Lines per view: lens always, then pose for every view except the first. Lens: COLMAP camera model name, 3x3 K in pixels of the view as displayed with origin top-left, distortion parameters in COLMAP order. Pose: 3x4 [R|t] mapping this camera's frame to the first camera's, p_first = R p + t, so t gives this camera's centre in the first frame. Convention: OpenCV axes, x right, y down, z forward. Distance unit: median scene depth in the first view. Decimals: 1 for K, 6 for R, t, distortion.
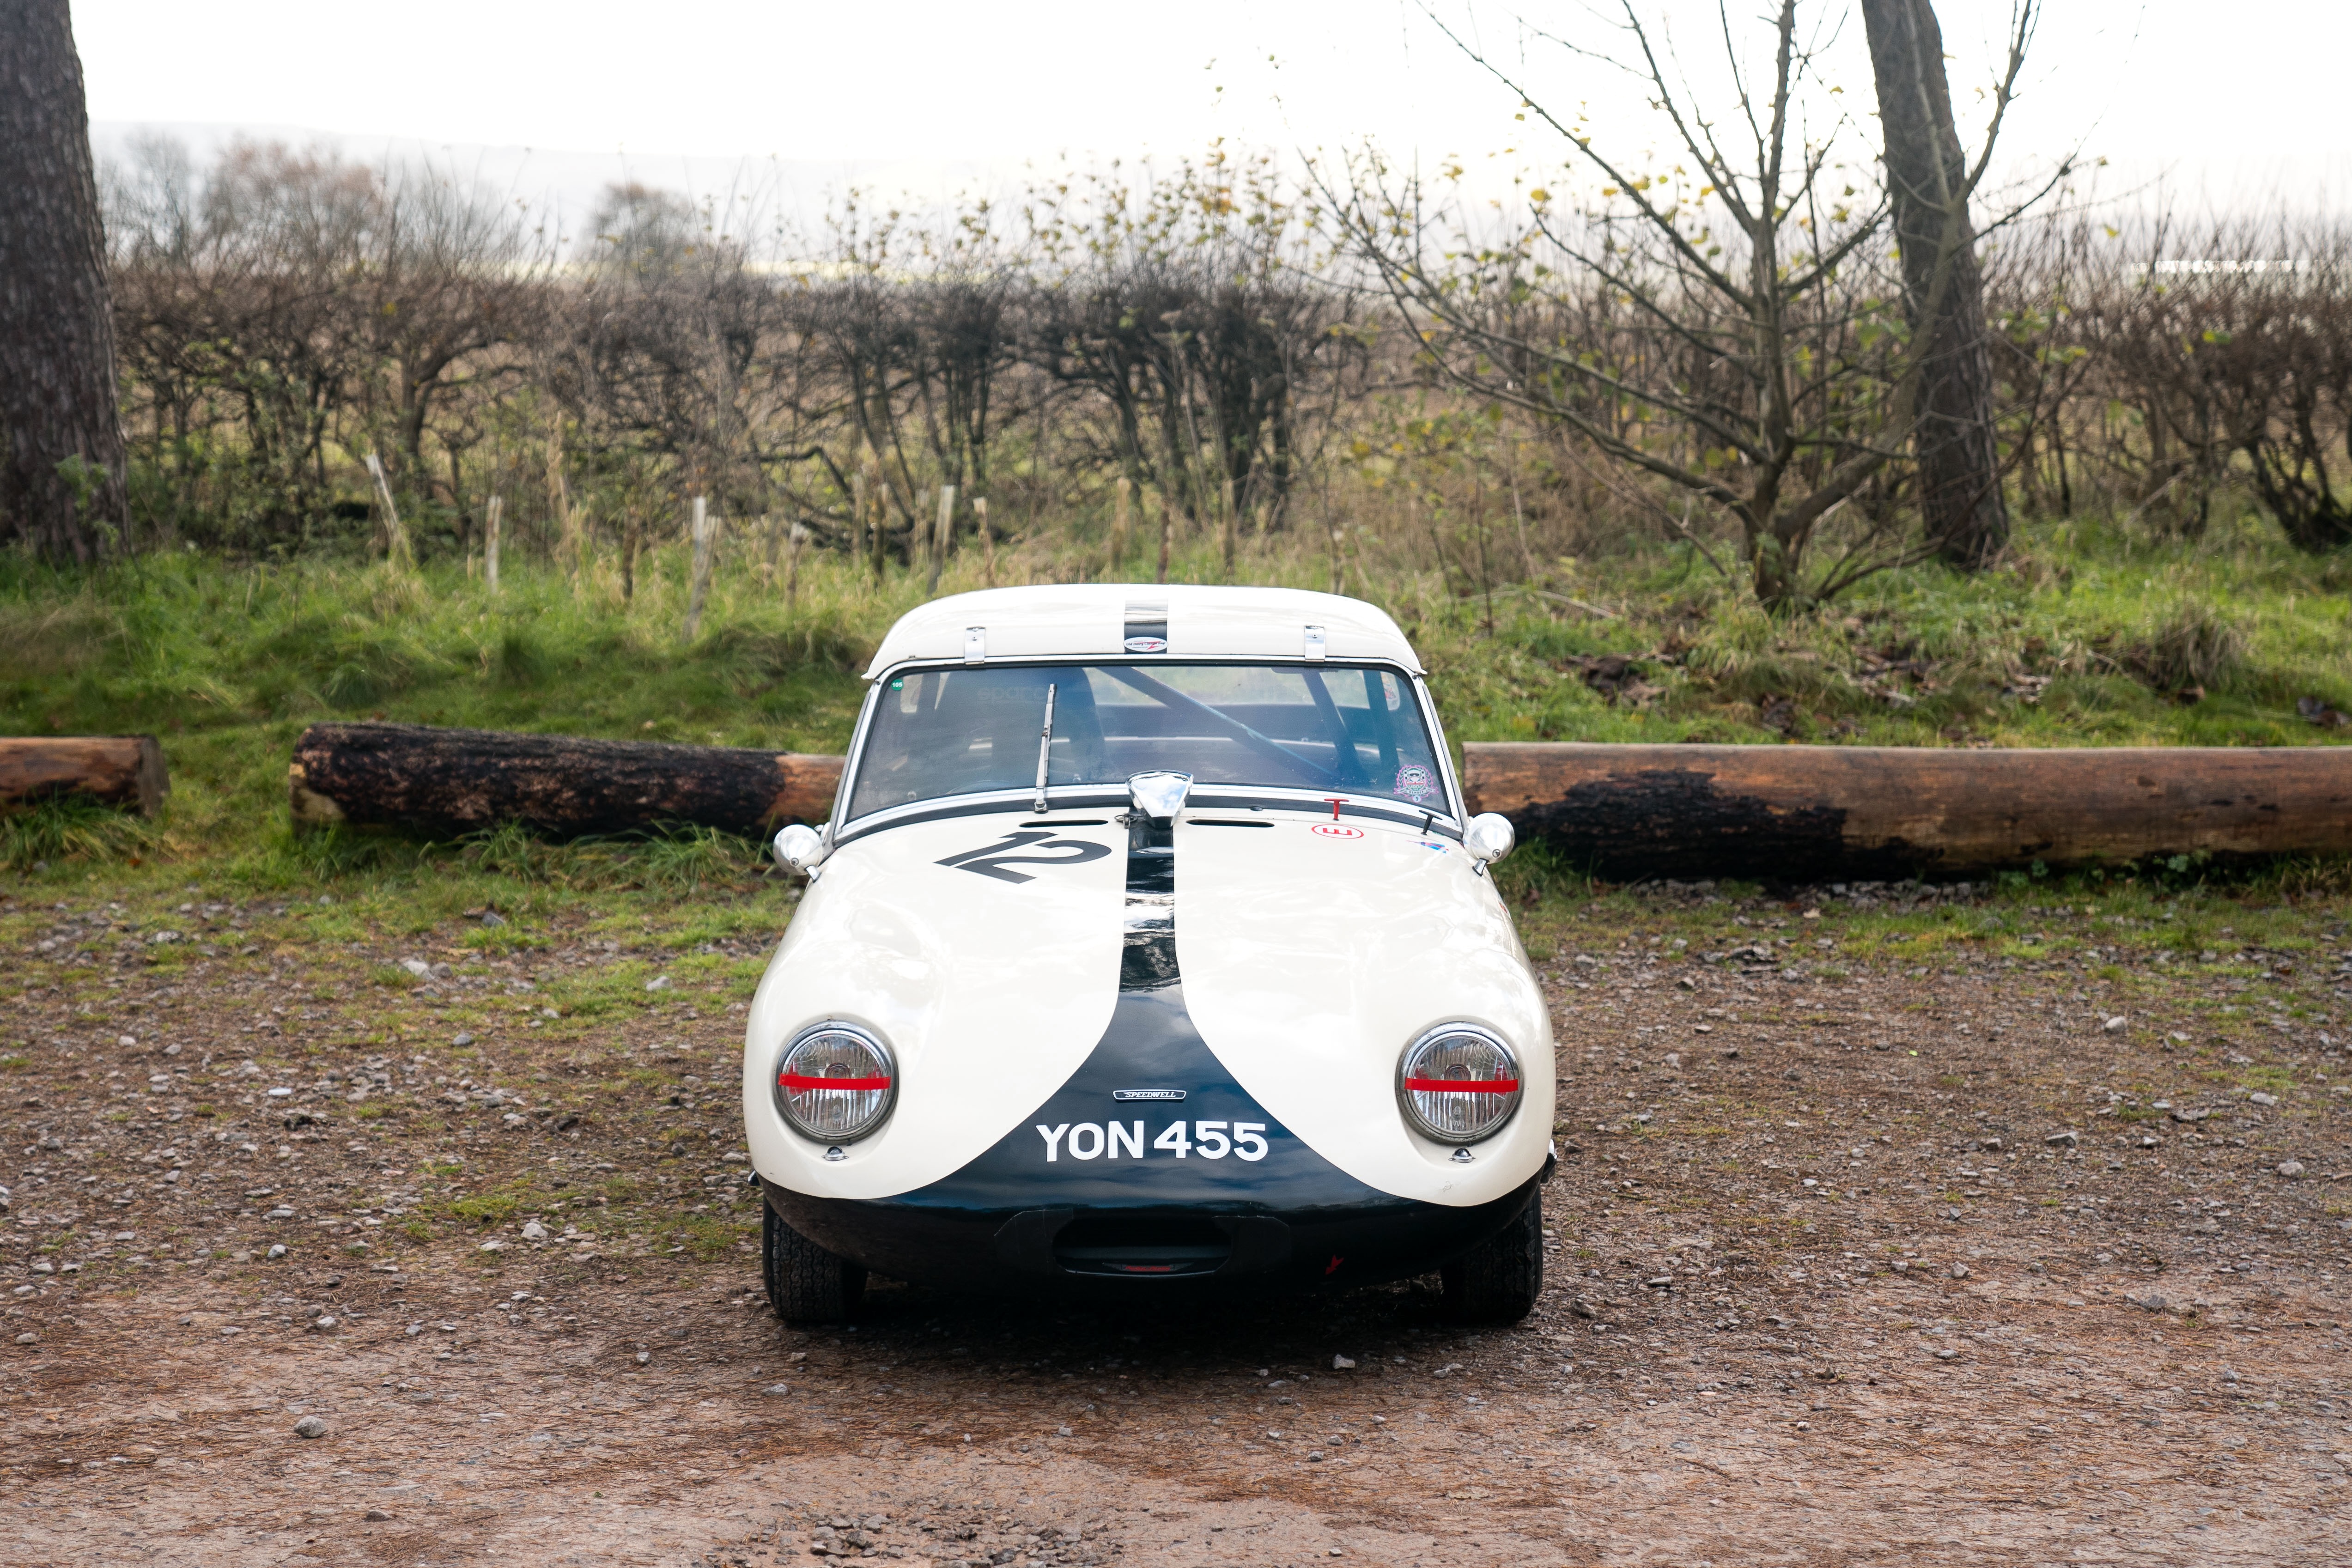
lens RADIAL K [[4292.8, 0, 1171.6], [0, 4292.8, 787.8], [0, 0, 1]] dist [0.256332, 0.000000]
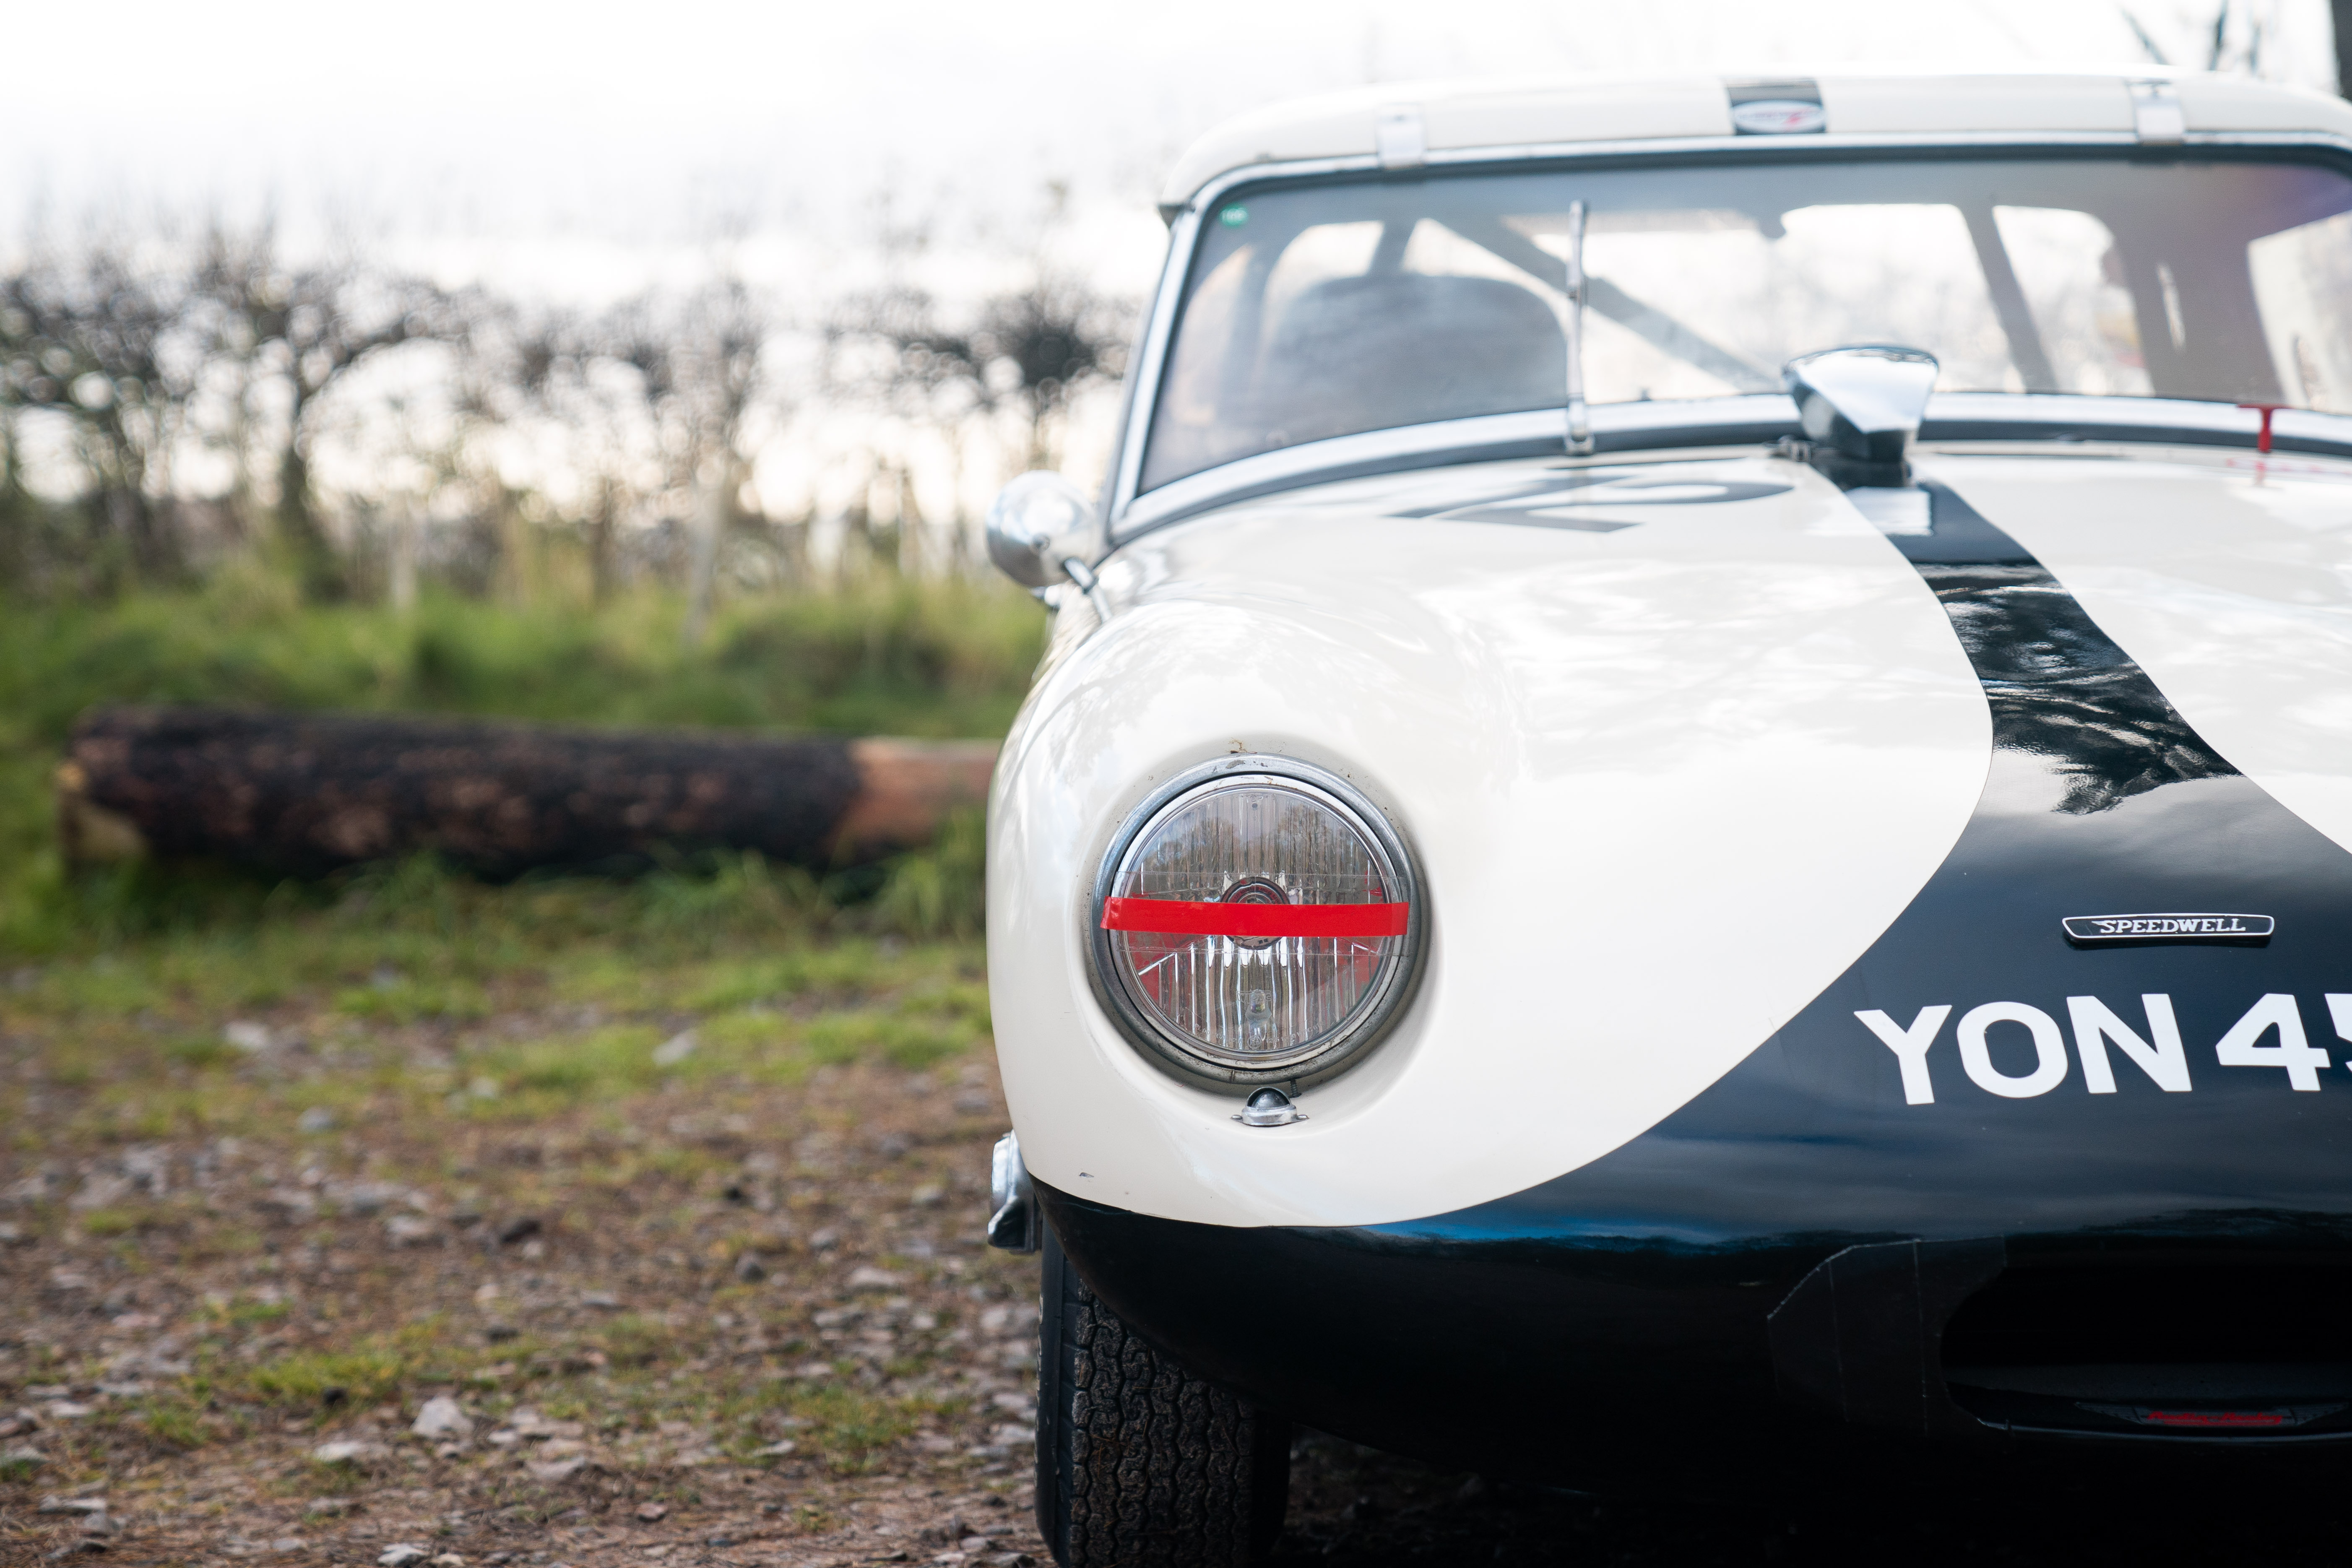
lens RADIAL K [[4529.8, 0, 1187.5], [0, 4529.8, 786.1], [0, 0, 1]] dist [0.335075, 0.000000]
pose [[0.999876, -0.013187, 0.008648, -0.074906], [0.013792, 0.997155, -0.074111, 0.073472], [-0.007646, 0.074222, 0.997212, 0.529144]]
